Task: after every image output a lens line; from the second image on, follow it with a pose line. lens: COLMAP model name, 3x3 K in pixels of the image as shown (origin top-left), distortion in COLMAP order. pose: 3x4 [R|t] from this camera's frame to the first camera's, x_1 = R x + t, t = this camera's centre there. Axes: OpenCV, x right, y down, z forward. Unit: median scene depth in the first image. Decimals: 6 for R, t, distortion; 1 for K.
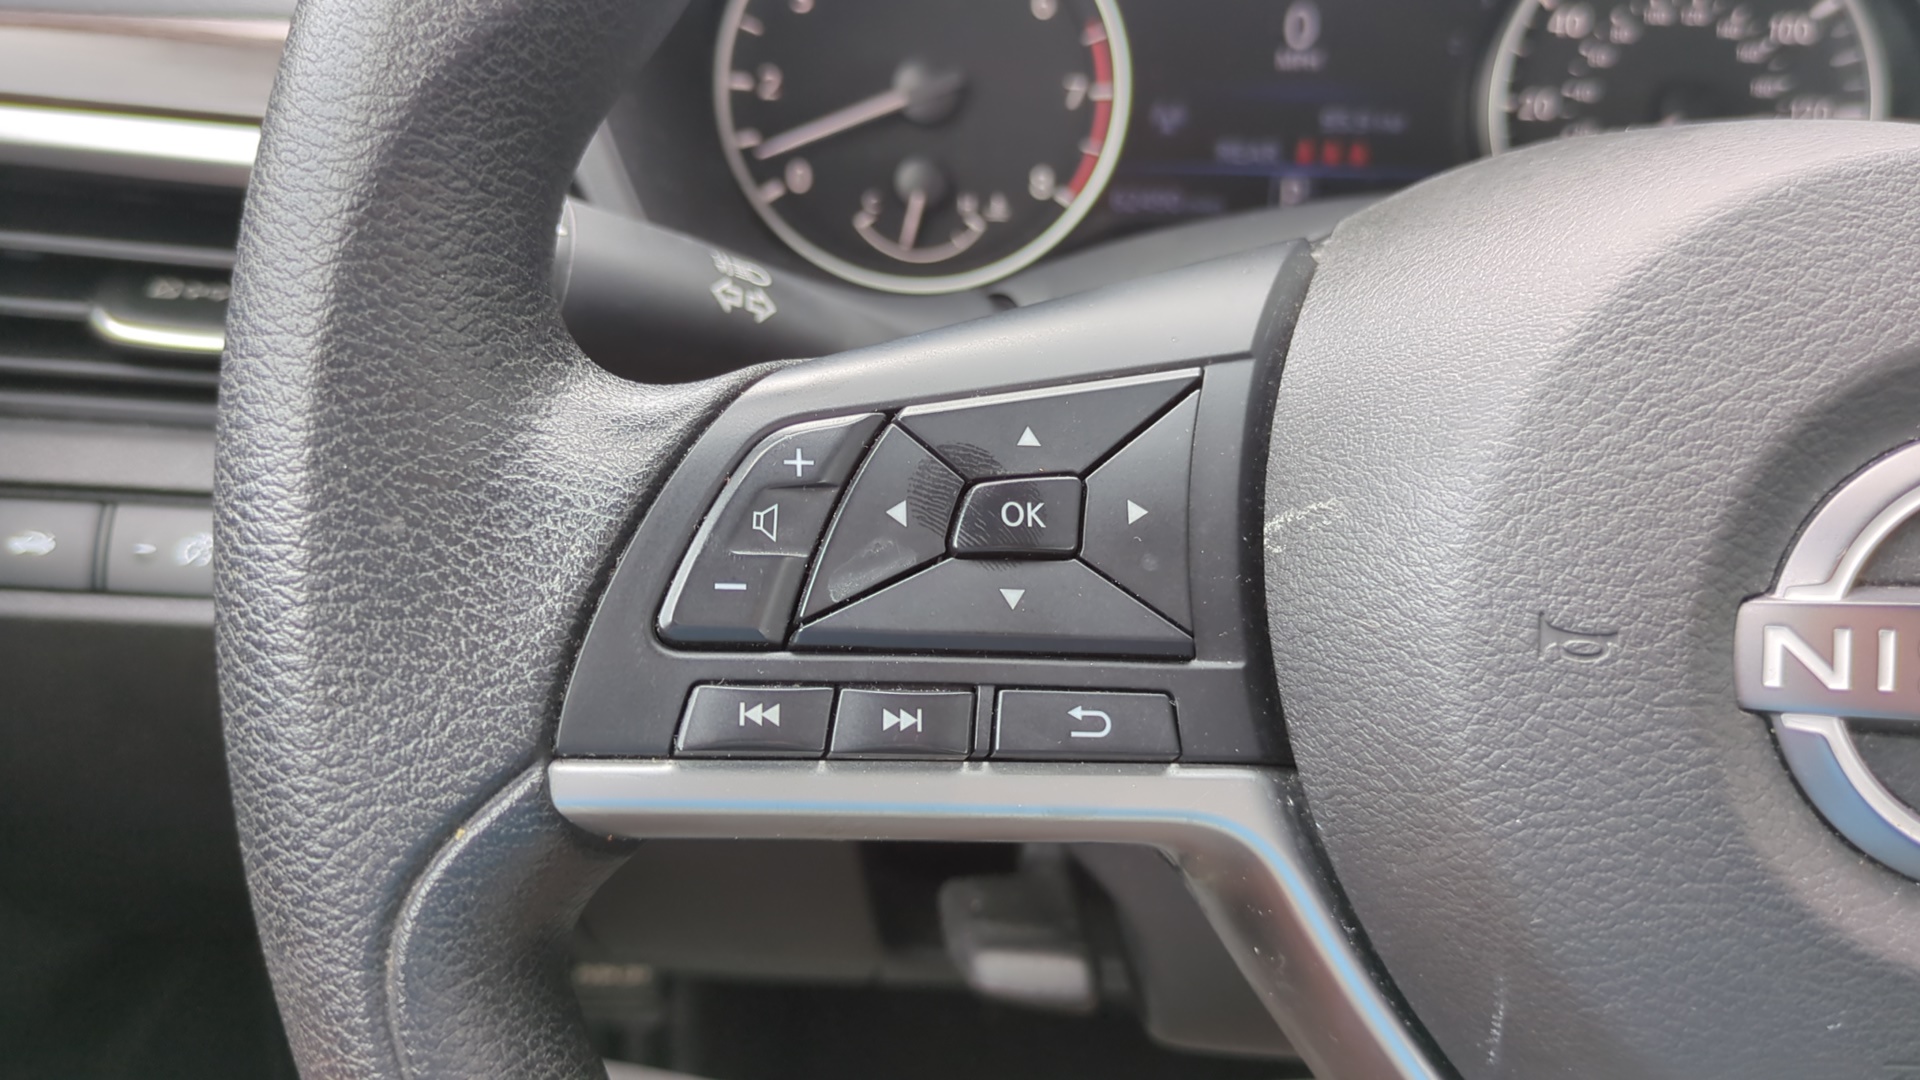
lens RADIAL K [[1704.3, 0, 979.3], [0, 1704.3, 527.1], [0, 0, 1]] dist [0.040057, -0.056051]
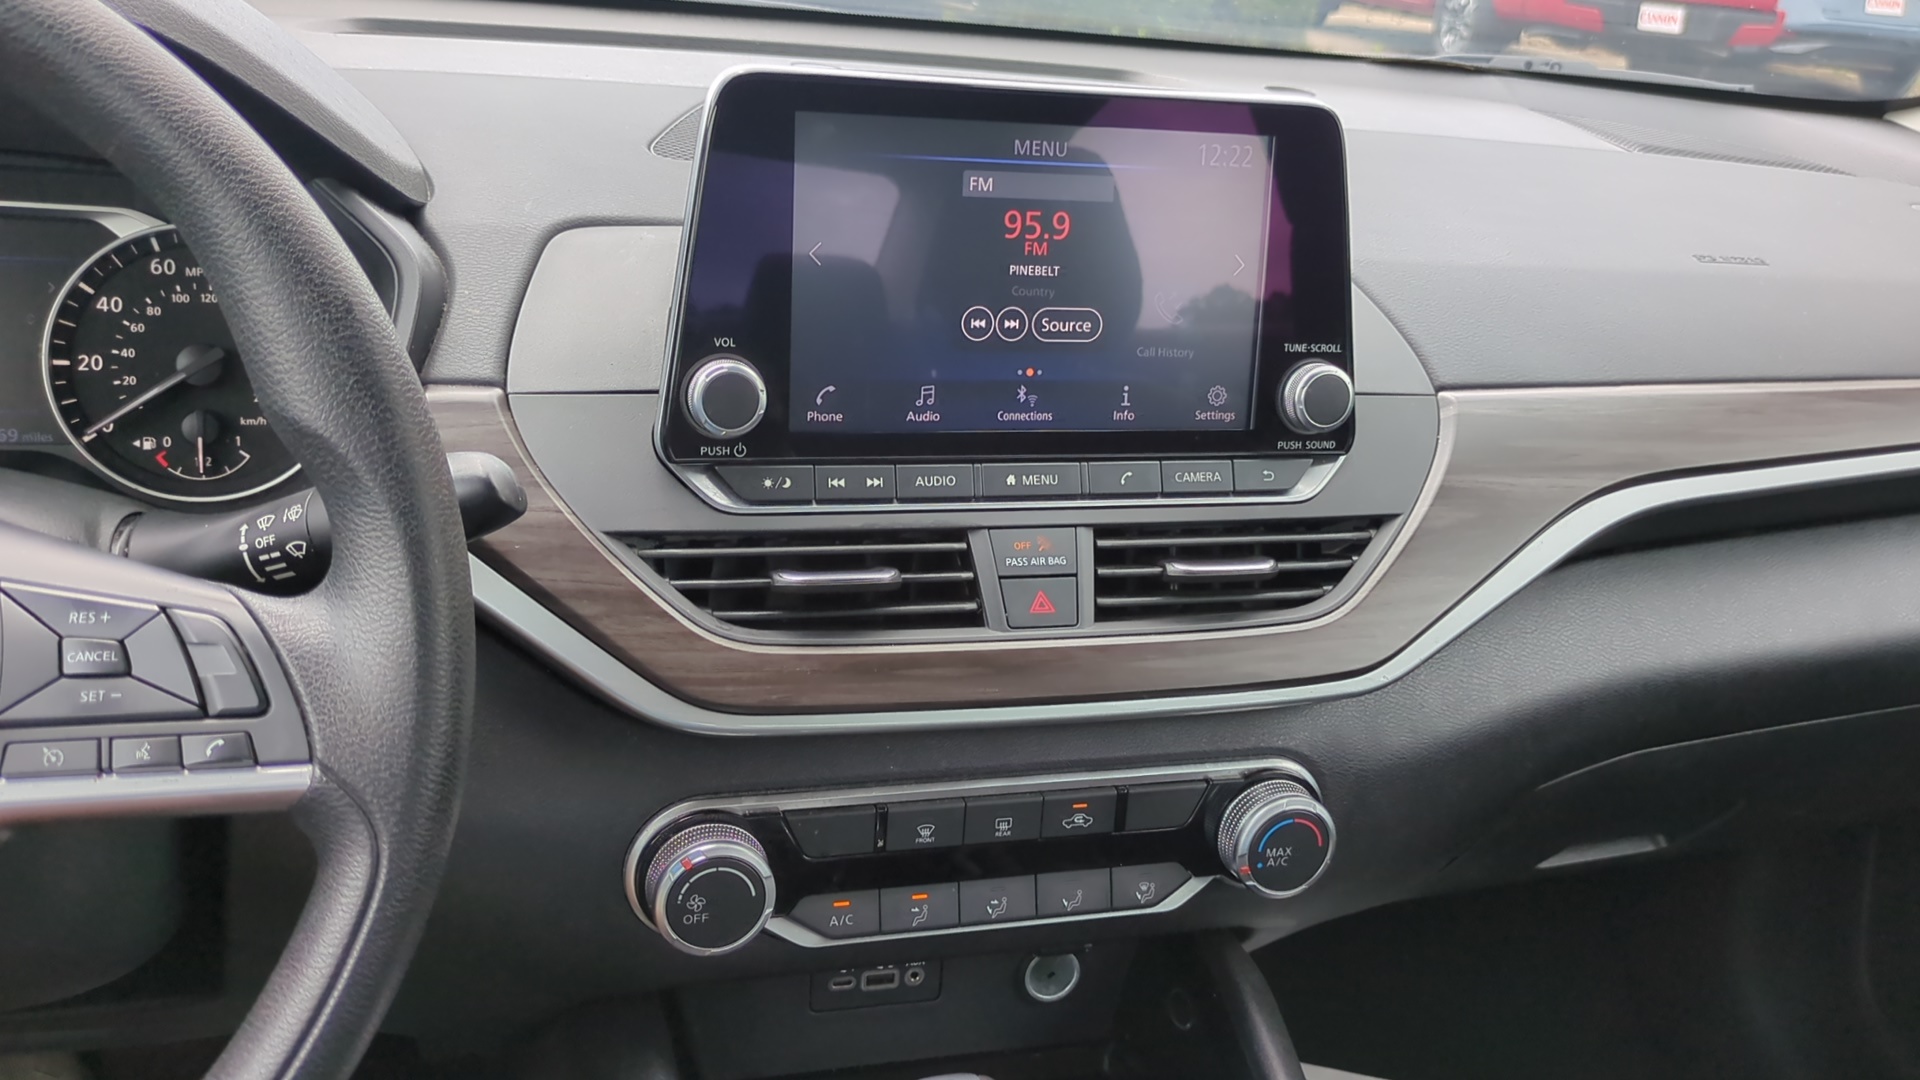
lens RADIAL K [[1704.3, 0, 957.1], [0, 1704.3, 527.2], [0, 0, 1]] dist [0.040057, -0.056051]
pose [[0.966346, -0.039471, 0.254199, 1.042087], [0.062151, 0.994708, -0.081815, 0.072656], [-0.249624, 0.094861, 0.963685, -0.816252]]
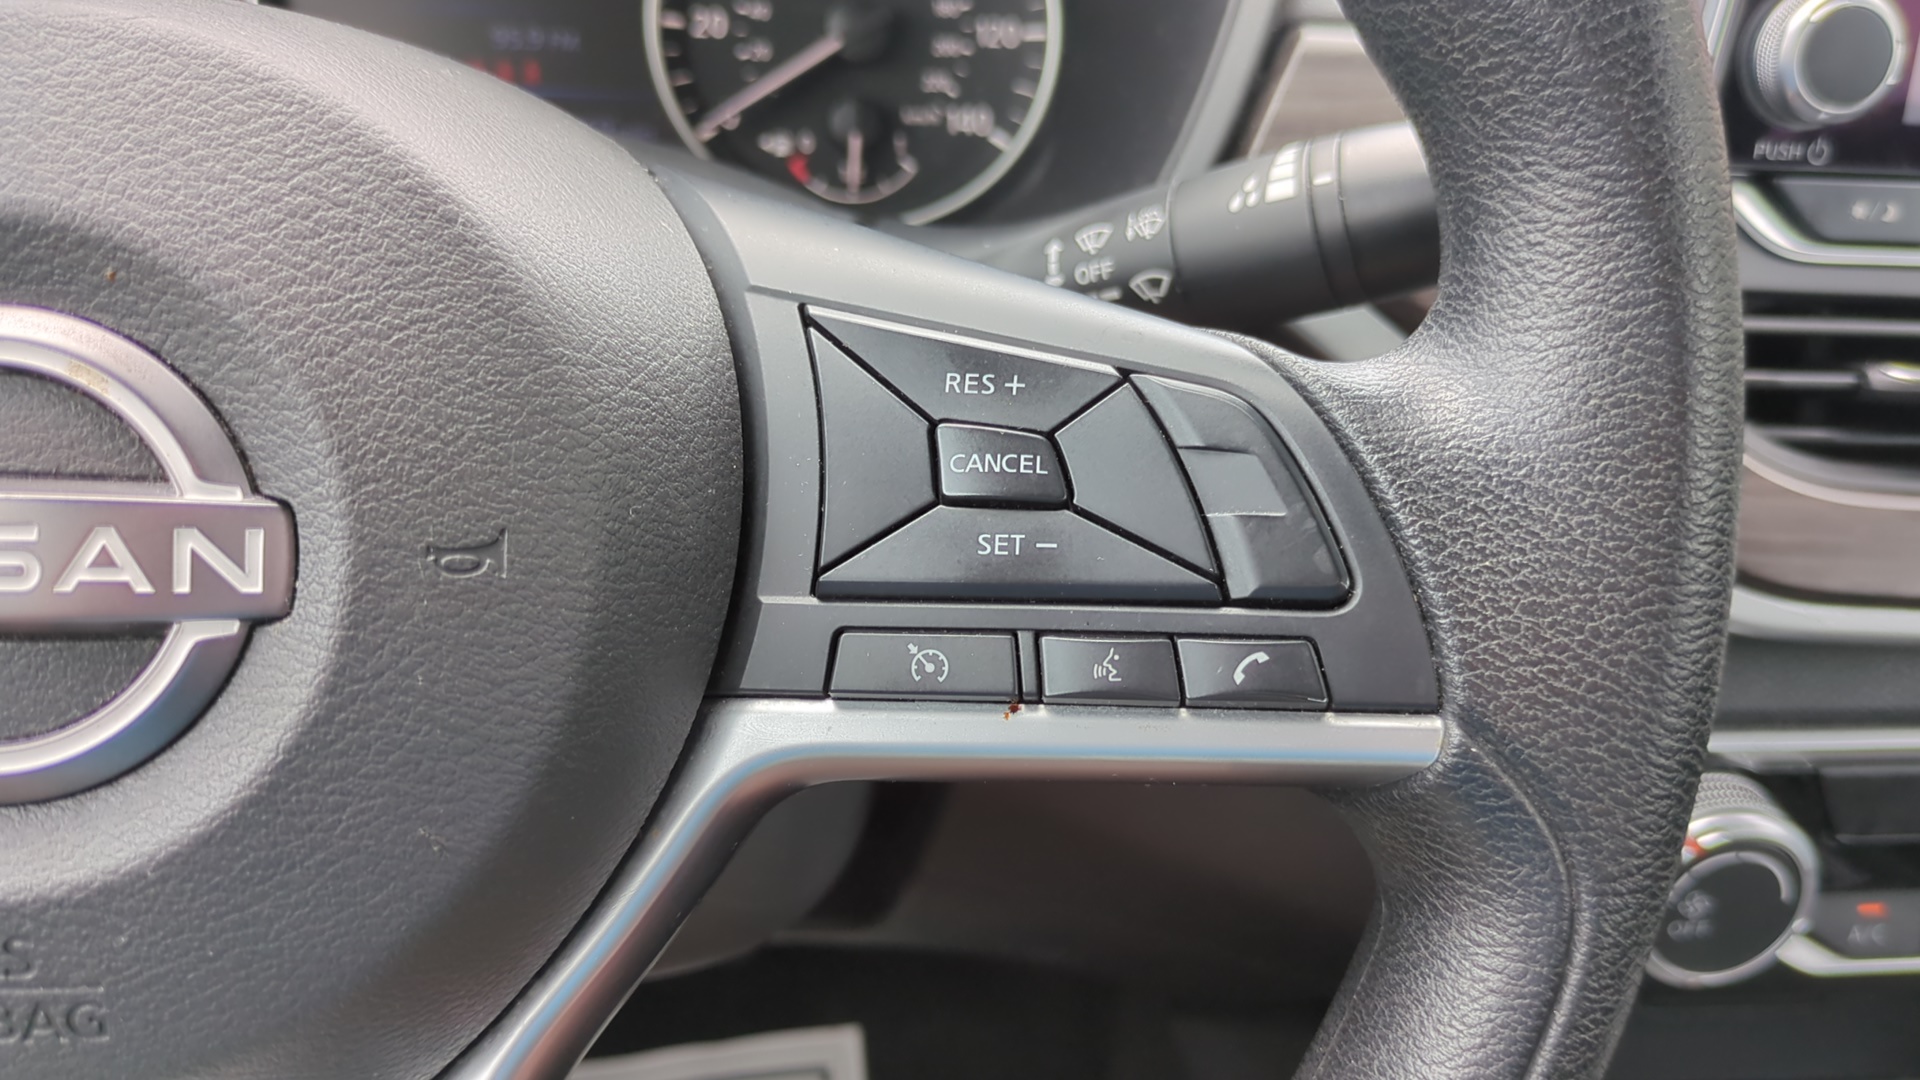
lens RADIAL K [[1704.3, 0, 970.5], [0, 1704.3, 527.5], [0, 0, 1]] dist [0.040057, -0.056051]
pose [[0.997964, -0.008876, 0.063157, 0.659813], [0.007472, 0.999721, 0.022426, 0.029568], [-0.063339, -0.021909, 0.997752, 0.032622]]
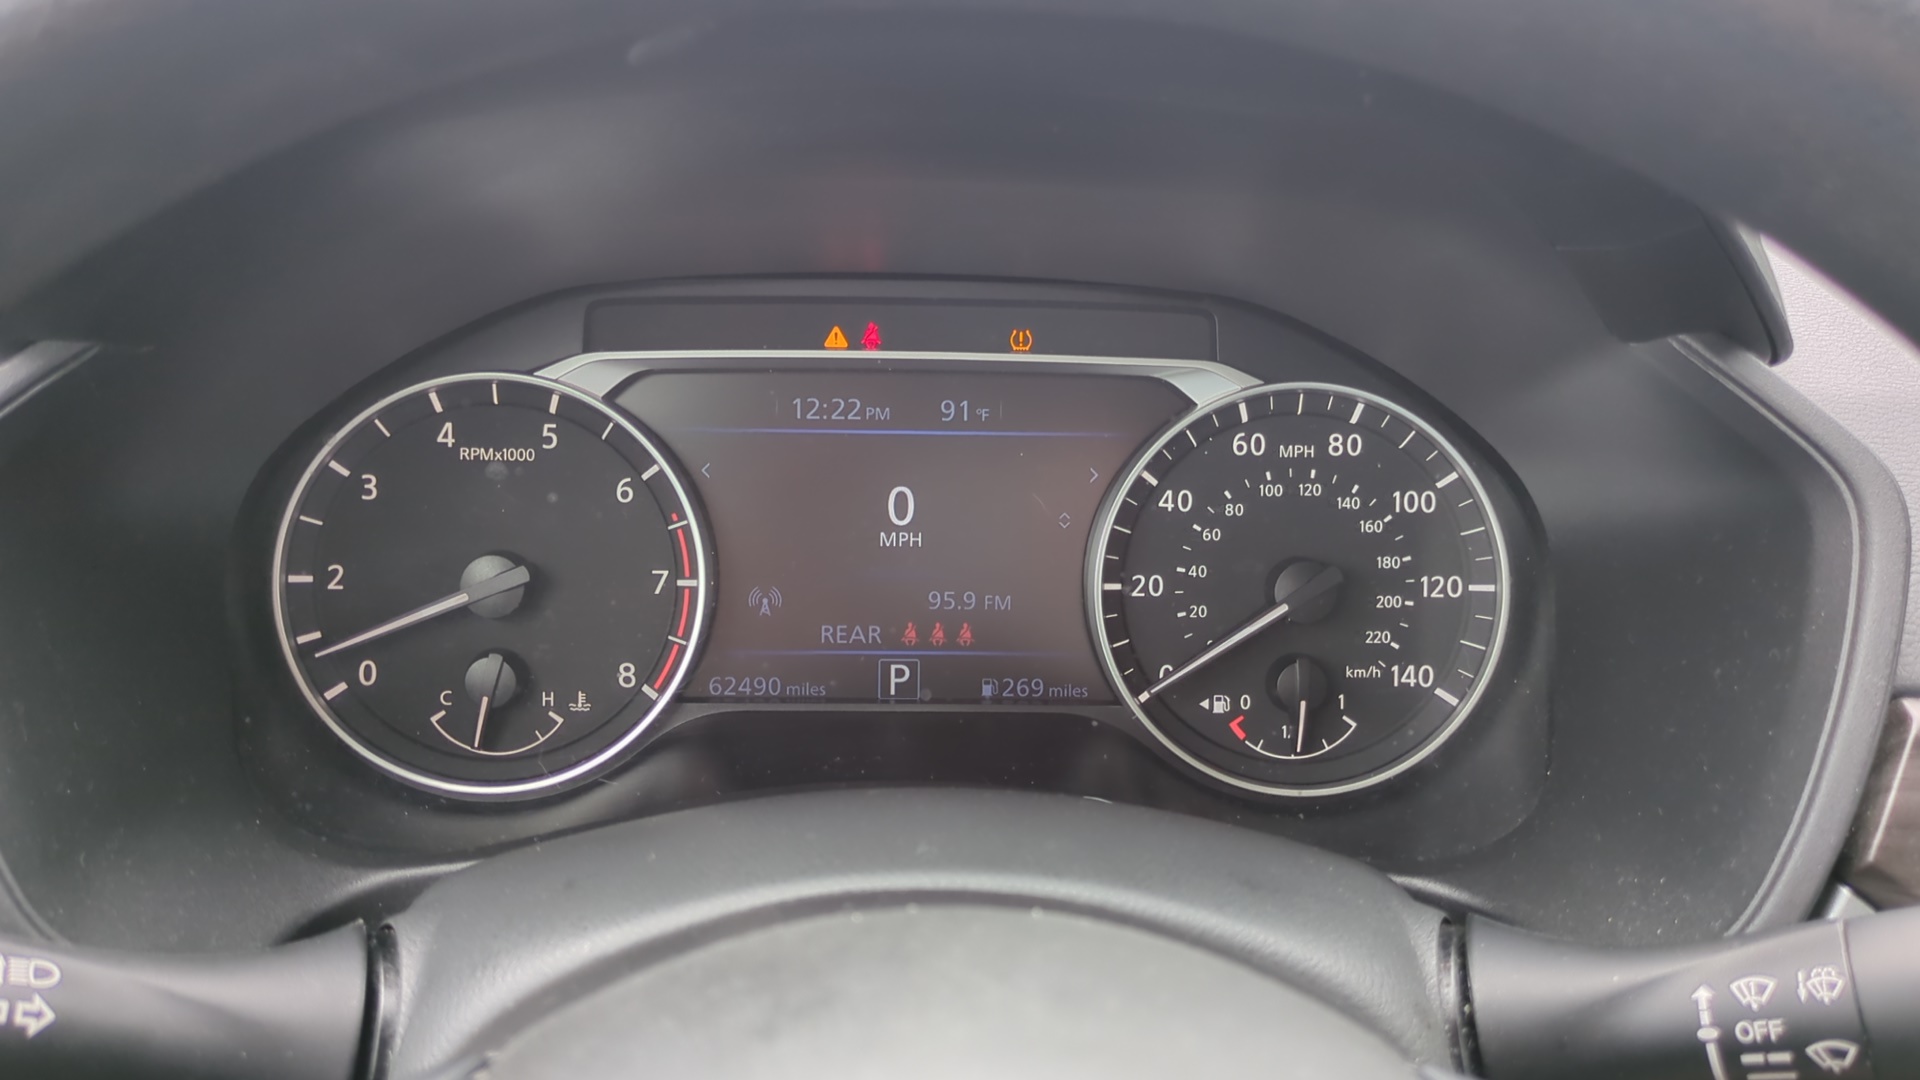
lens RADIAL K [[1704.3, 0, 962.7], [0, 1704.3, 545.3], [0, 0, 1]] dist [0.040057, -0.056051]
pose [[0.999891, -0.013128, -0.006741, 0.369025], [0.012364, 0.994609, -0.102955, -0.276806], [0.008056, 0.102860, 0.994663, 0.083422]]
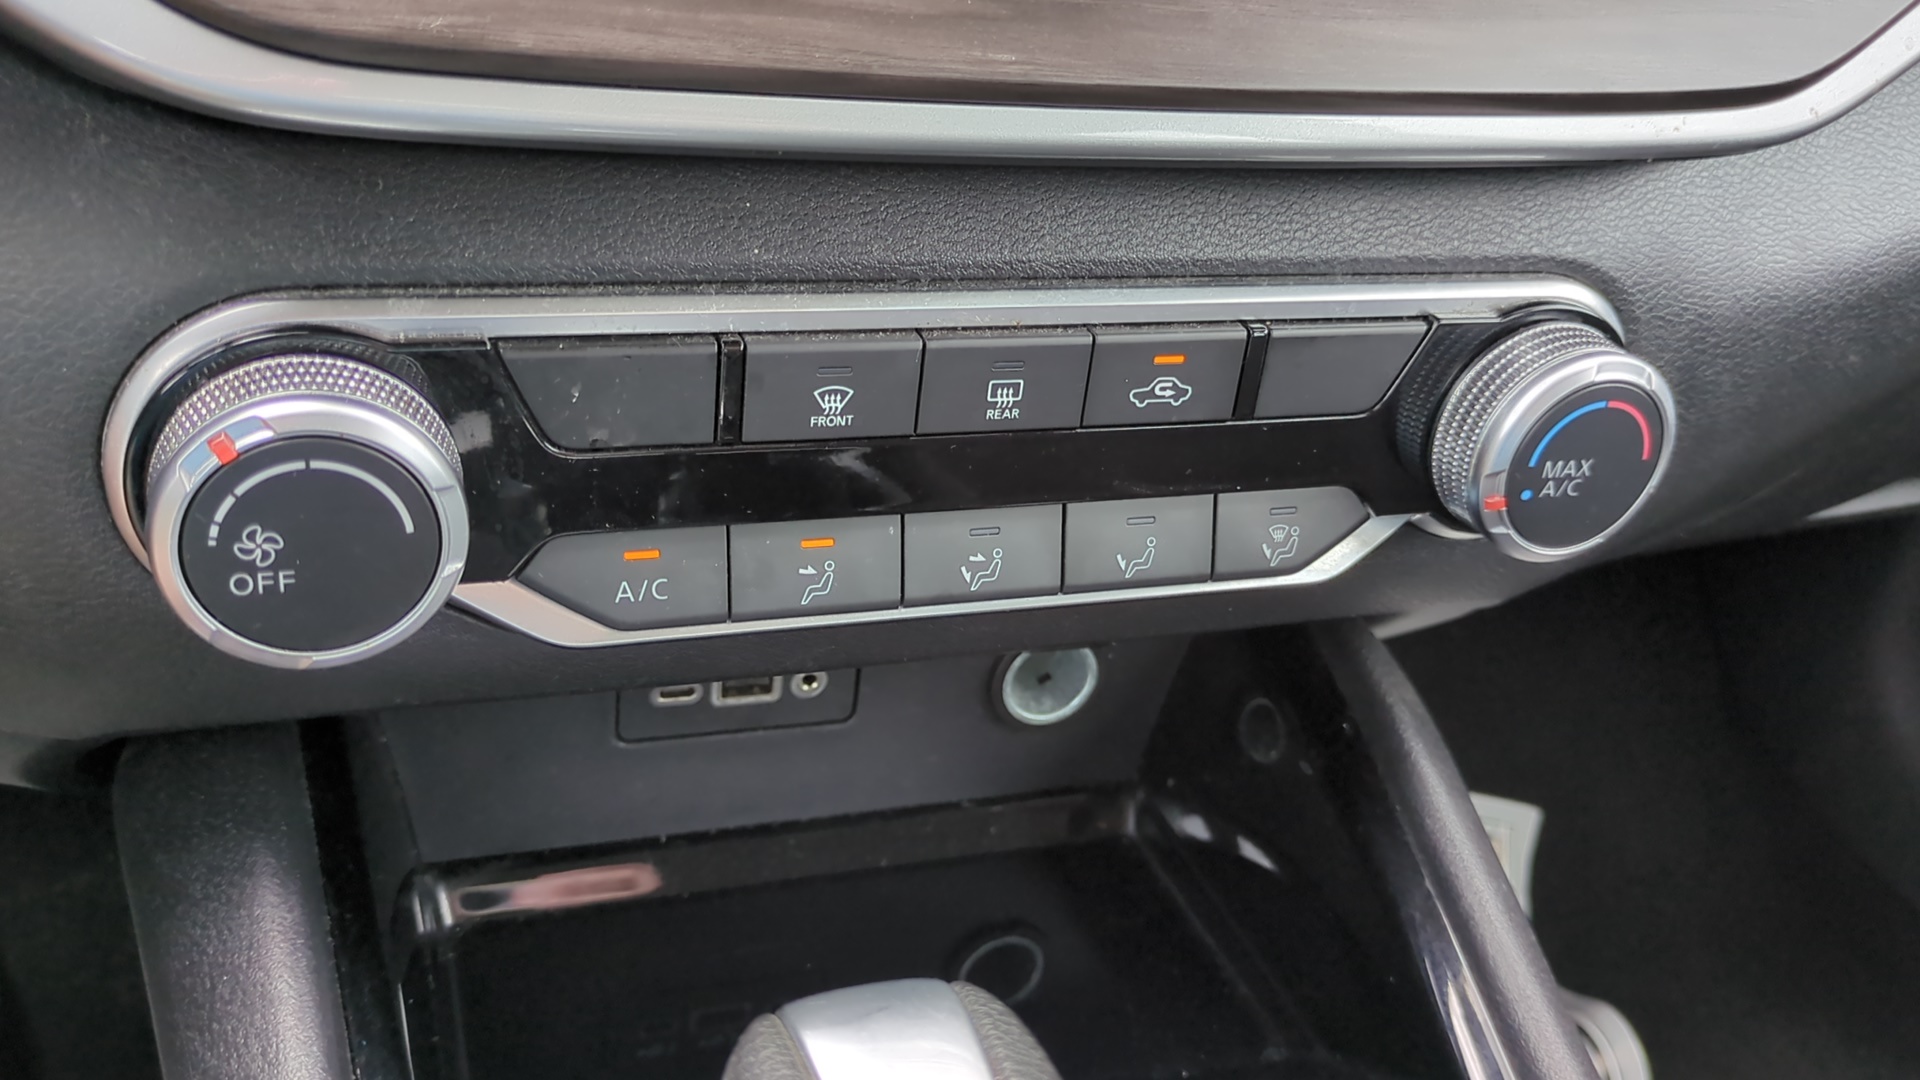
lens RADIAL K [[1704.3, 0, 967.0], [0, 1704.3, 537.9], [0, 0, 1]] dist [0.040057, -0.056051]
pose [[0.952375, -0.069712, 0.296853, 1.309911], [0.032572, 0.991204, 0.128273, 0.227124], [-0.303184, -0.112495, 0.946269, 0.332071]]
